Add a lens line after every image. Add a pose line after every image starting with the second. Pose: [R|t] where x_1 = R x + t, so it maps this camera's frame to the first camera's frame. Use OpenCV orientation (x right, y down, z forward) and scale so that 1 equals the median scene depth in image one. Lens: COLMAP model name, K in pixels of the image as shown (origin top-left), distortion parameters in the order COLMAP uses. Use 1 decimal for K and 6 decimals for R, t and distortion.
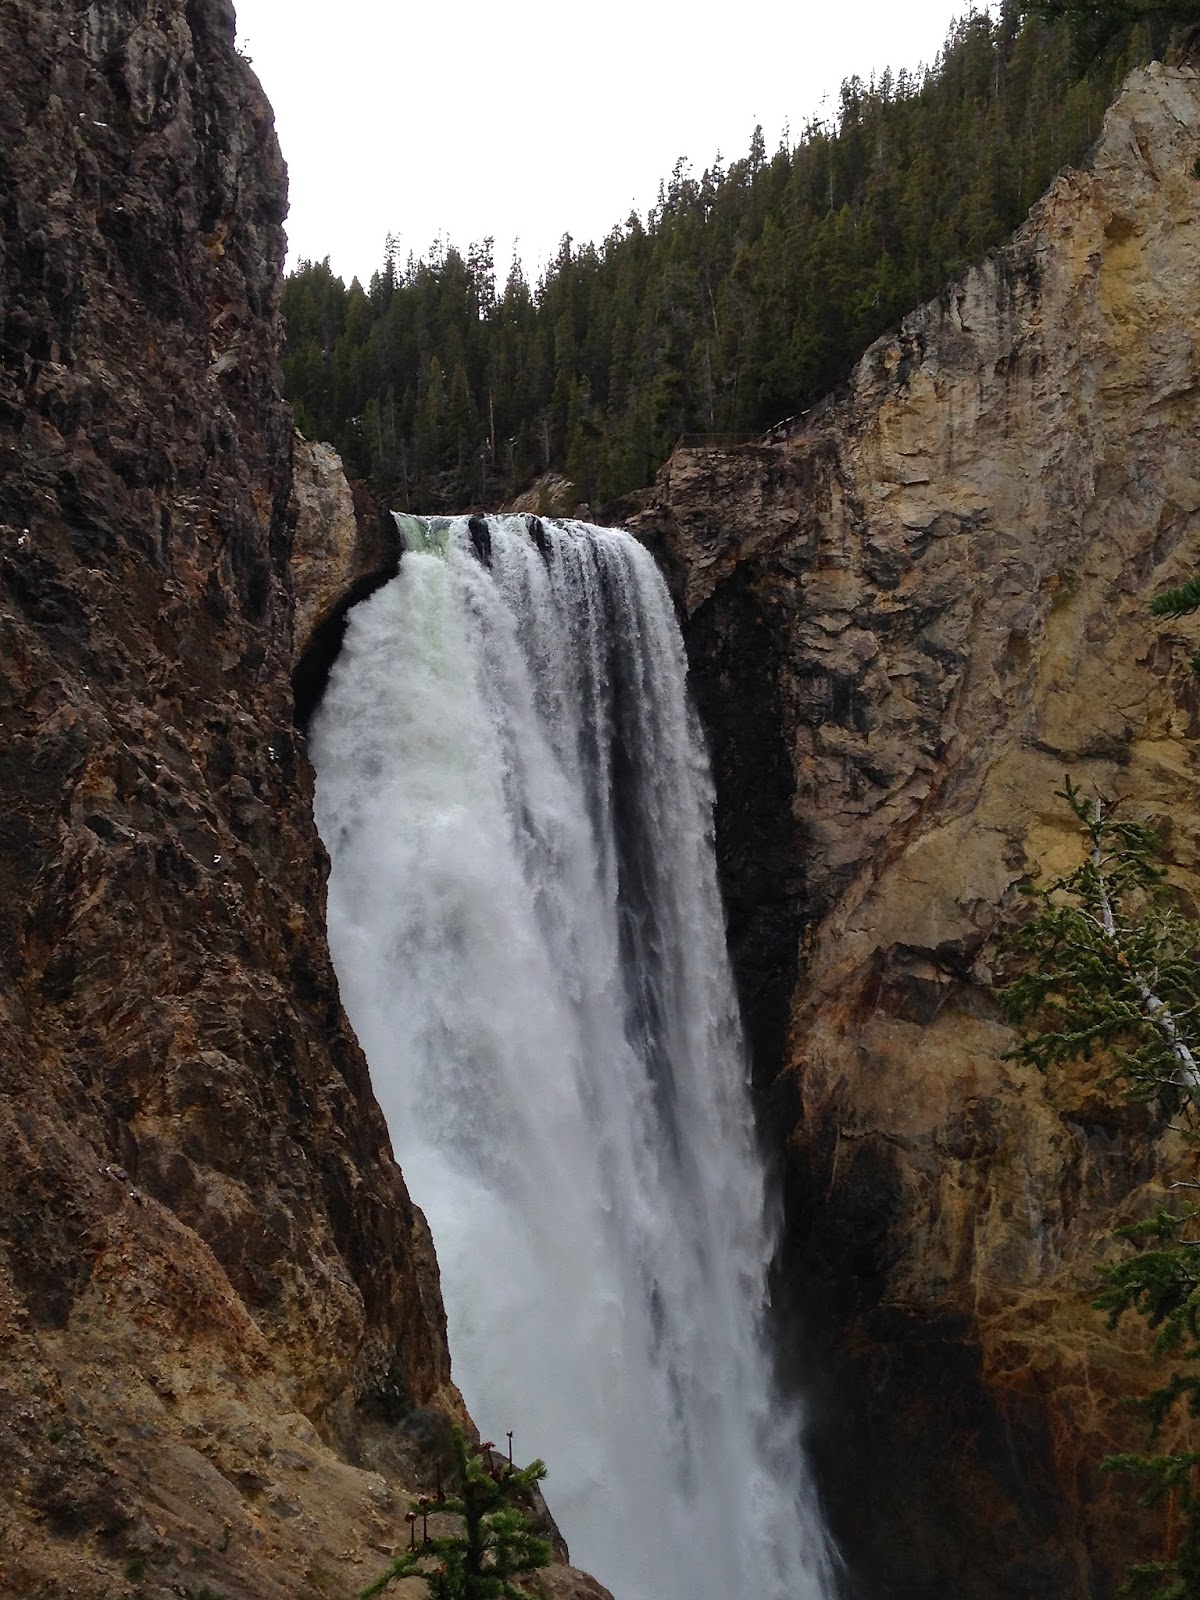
lens RADIAL K [[1782.1, 0, 597.6], [0, 1782.1, 798.6], [0, 0, 1]] dist [0.072131, 0.000000]
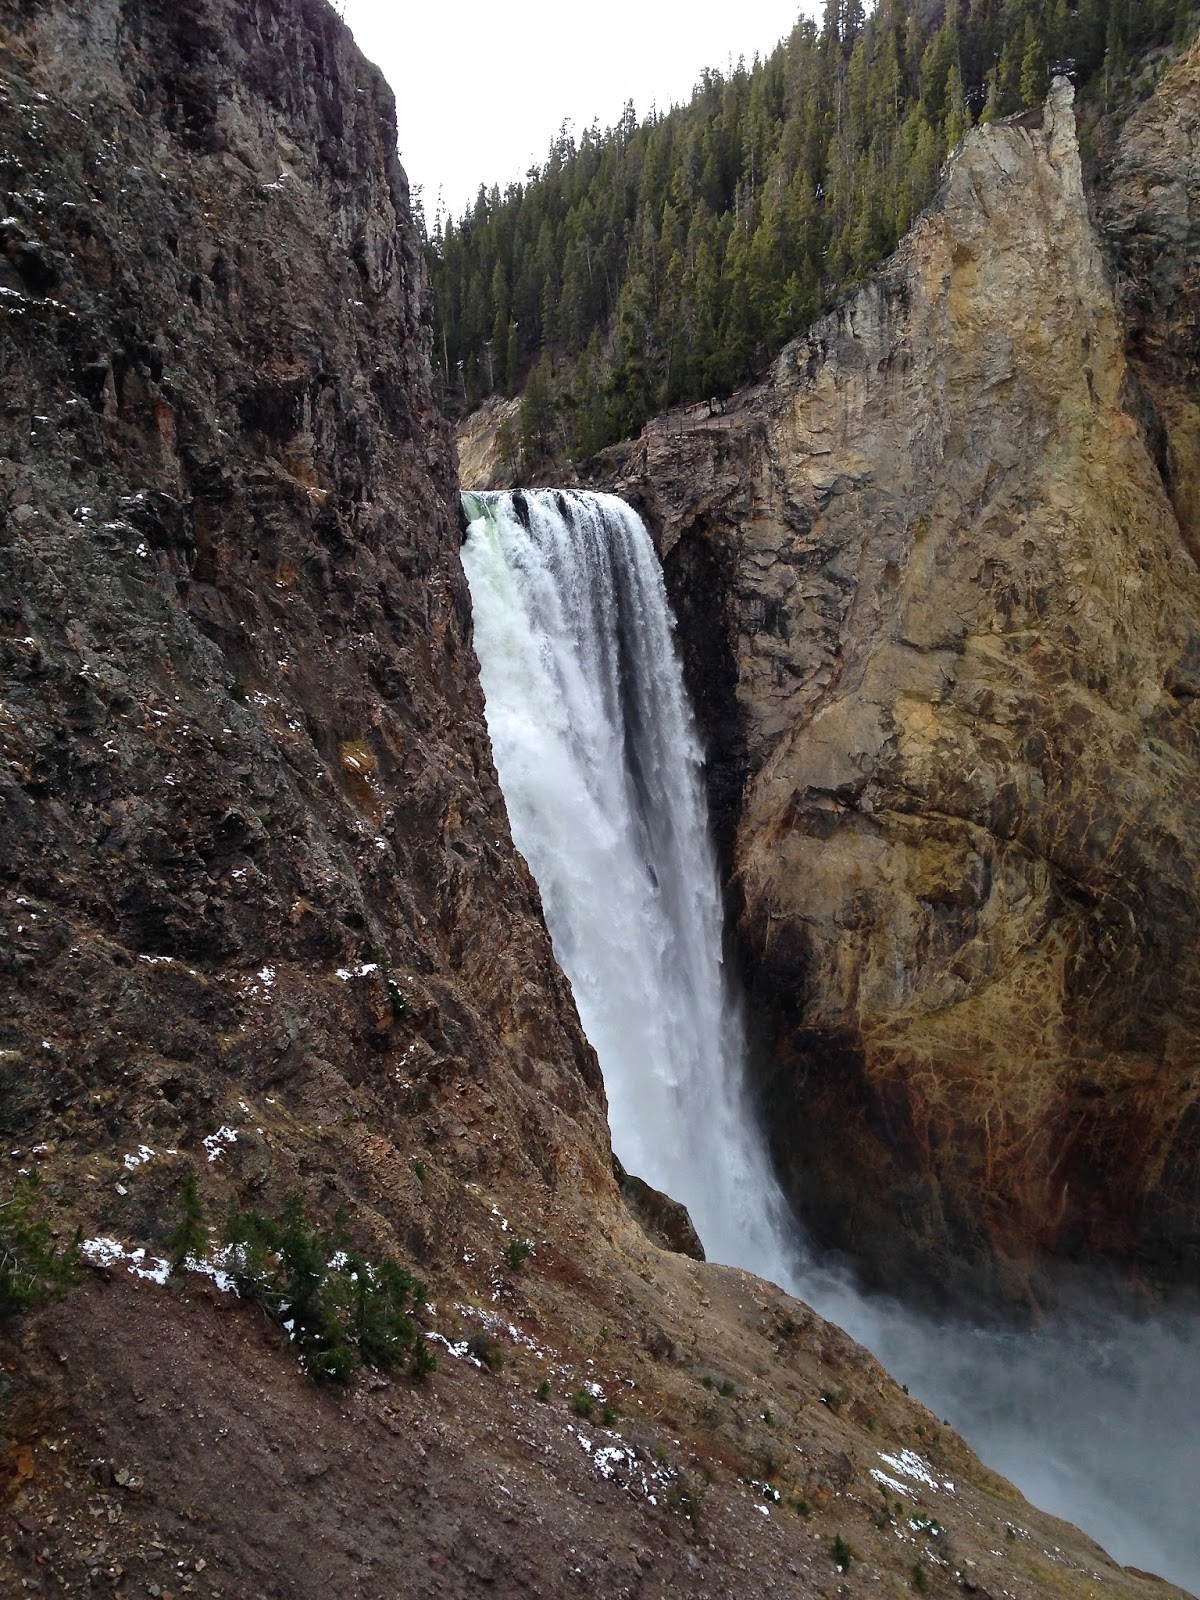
lens RADIAL K [[1330.0, 0, 599.7], [0, 1330.0, 805.0], [0, 0, 1]] dist [0.072654, -0.080543]
pose [[0.995978, -0.032006, 0.083686, -0.090554], [0.019151, 0.988482, 0.150125, -0.068224], [-0.087527, -0.147919, 0.985119, -0.046173]]
